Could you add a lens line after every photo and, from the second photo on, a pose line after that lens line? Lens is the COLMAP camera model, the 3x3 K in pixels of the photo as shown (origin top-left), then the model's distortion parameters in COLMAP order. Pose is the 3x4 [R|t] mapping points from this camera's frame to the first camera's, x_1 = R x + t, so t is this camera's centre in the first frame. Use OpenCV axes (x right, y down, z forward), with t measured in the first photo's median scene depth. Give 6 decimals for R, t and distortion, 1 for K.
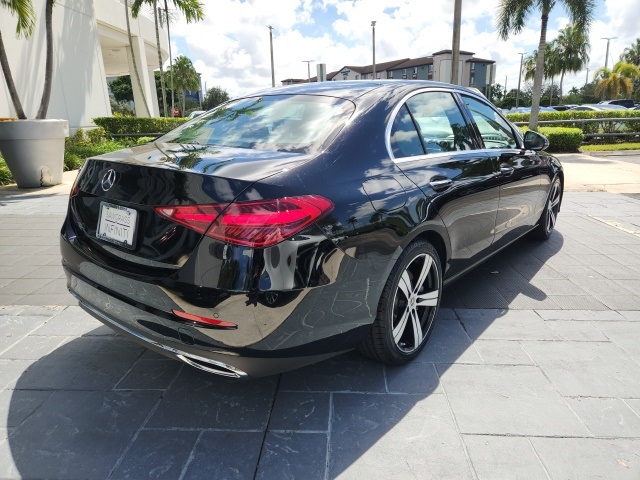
lens RADIAL K [[417.6, 0, 321.6], [0, 417.6, 230.8], [0, 0, 1]] dist [0.060288, -0.049187]
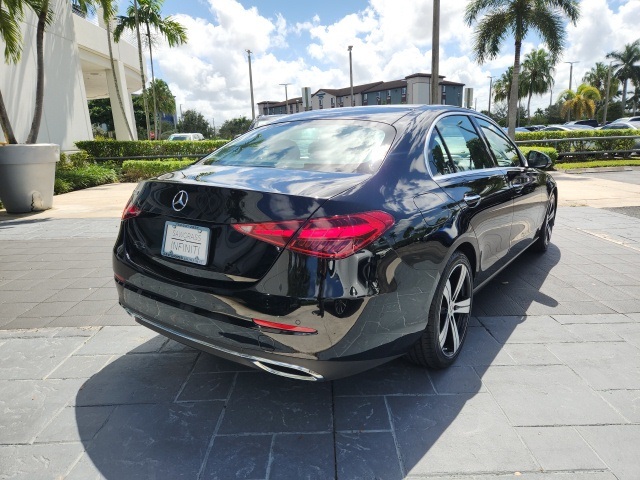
lens RADIAL K [[416.5, 0, 322.6], [0, 416.5, 238.0], [0, 0, 1]] dist [0.061040, -0.052785]
pose [[0.998314, -0.021498, 0.053921, -0.132820], [0.023167, 0.999265, -0.030526, 0.009600], [-0.053225, 0.031724, 0.998079, -0.048978]]
